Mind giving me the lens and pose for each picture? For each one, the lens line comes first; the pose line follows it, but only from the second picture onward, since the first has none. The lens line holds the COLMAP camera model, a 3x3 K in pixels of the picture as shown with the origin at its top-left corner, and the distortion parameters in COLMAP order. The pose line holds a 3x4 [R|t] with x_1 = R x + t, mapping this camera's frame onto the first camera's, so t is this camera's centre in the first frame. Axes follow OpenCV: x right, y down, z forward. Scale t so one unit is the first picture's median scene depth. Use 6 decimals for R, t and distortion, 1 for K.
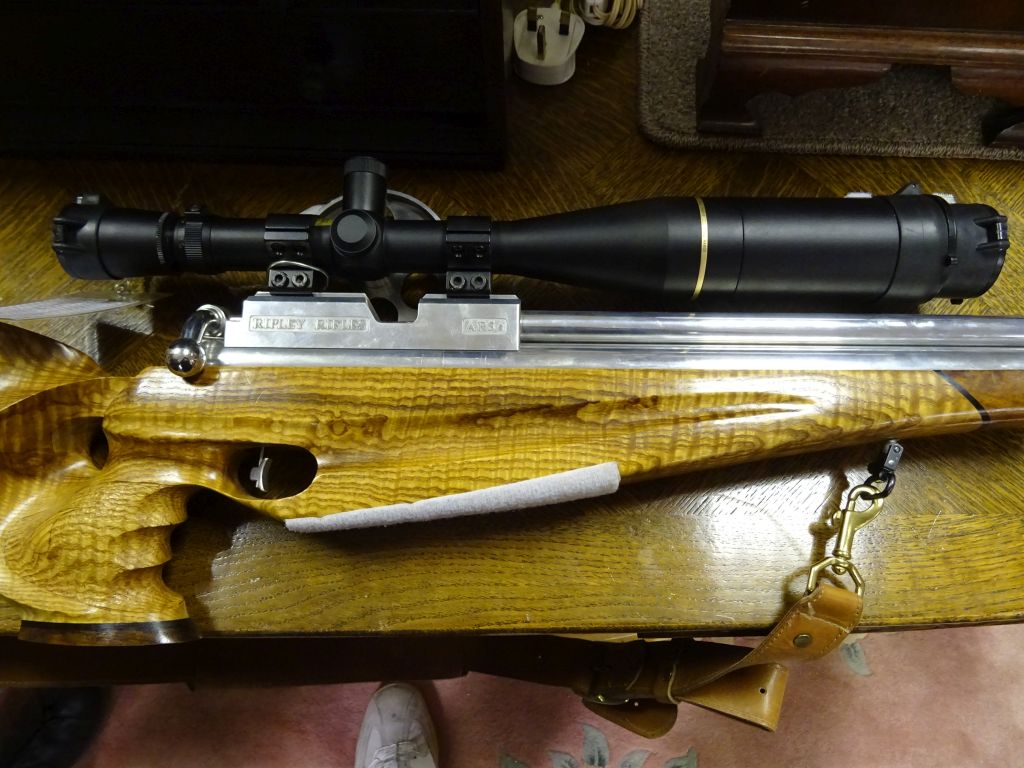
lens RADIAL K [[744.9, 0, 509.1], [0, 744.9, 408.1], [0, 0, 1]] dist [0.000445, -0.017326]
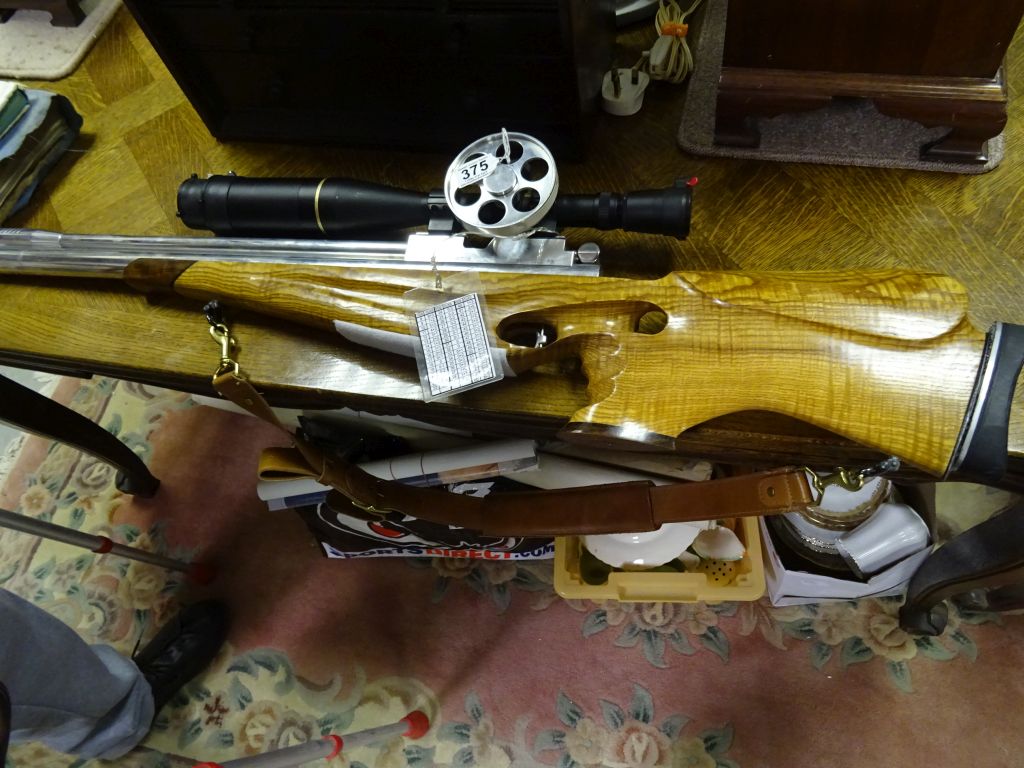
lens RADIAL K [[744.9, 0, 509.1], [0, 744.9, 408.1], [0, 0, 1]] dist [0.000445, -0.017326]
pose [[0.967182, 0.120256, -0.223826, 0.361285], [-0.152090, 0.979667, -0.130849, 0.580155], [0.203540, 0.160596, 0.965806, -0.634808]]
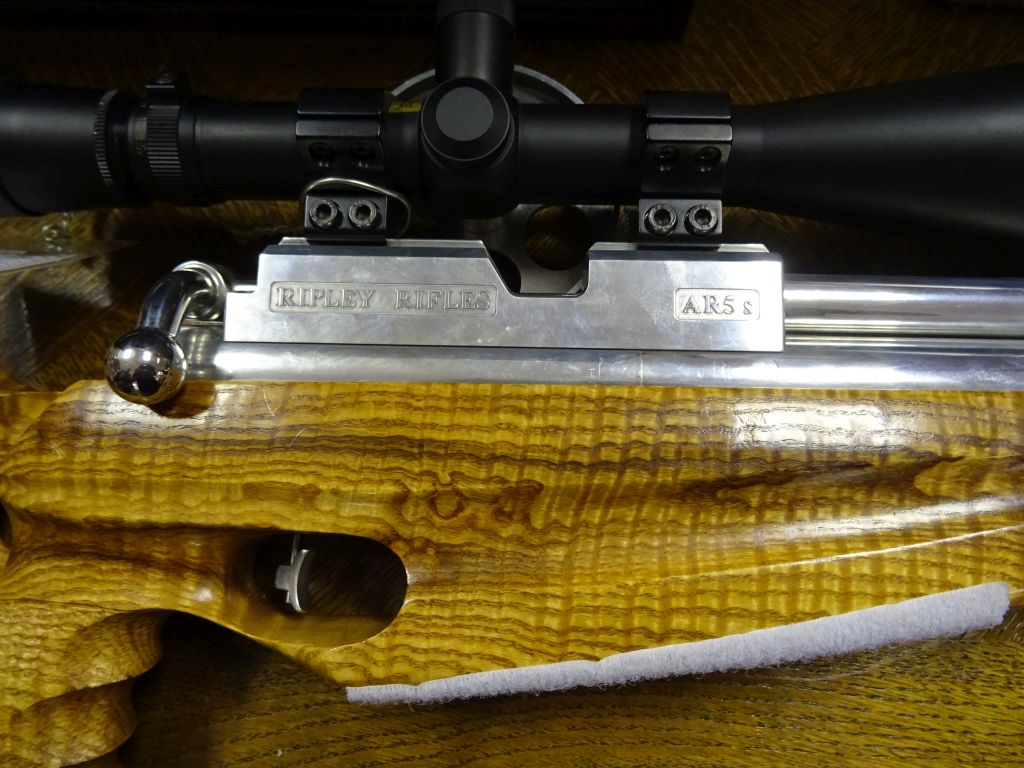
lens RADIAL K [[744.9, 0, 509.1], [0, 744.9, 408.1], [0, 0, 1]] dist [0.000445, -0.017326]
pose [[0.999869, 0.006378, -0.014906, -0.176562], [-0.005509, 0.998324, 0.057606, -0.068702], [0.015248, -0.057516, 0.998228, 0.486579]]
